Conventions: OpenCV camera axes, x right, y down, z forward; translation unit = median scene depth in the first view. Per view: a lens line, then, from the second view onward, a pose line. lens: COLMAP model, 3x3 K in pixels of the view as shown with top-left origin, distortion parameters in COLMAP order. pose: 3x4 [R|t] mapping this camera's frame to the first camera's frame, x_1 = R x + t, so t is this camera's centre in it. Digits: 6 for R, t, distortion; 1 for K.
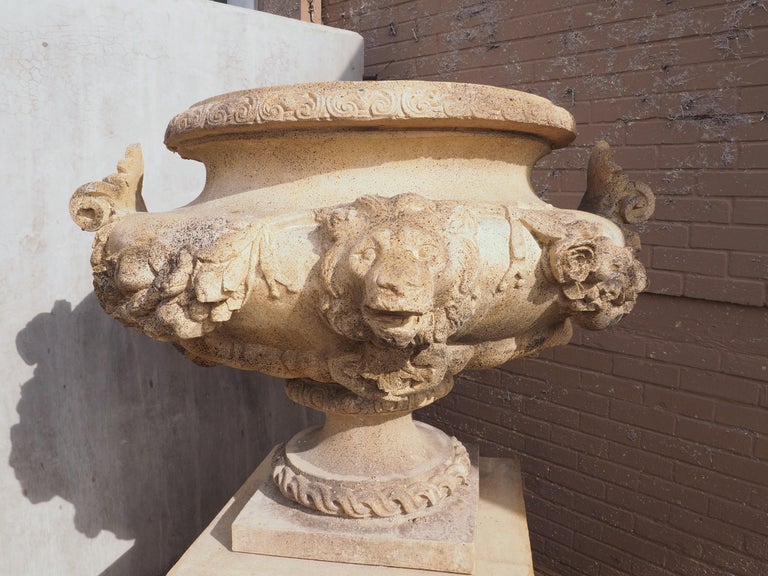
lens RADIAL K [[650.3, 0, 384.0], [0, 650.3, 288.0], [0, 0, 1]] dist [-0.073631, 0.067417]
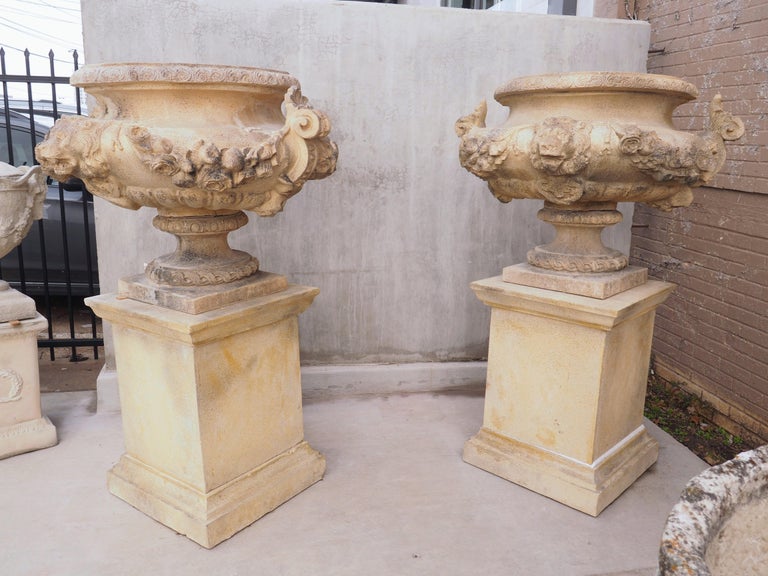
lens RADIAL K [[650.3, 0, 384.0], [0, 650.3, 288.0], [0, 0, 1]] dist [-0.073631, 0.067417]
pose [[0.836274, 0.134644, -0.531523, 0.623380], [-0.100231, 0.990586, 0.093235, 0.260478], [0.539073, -0.024695, 0.841897, -1.129468]]
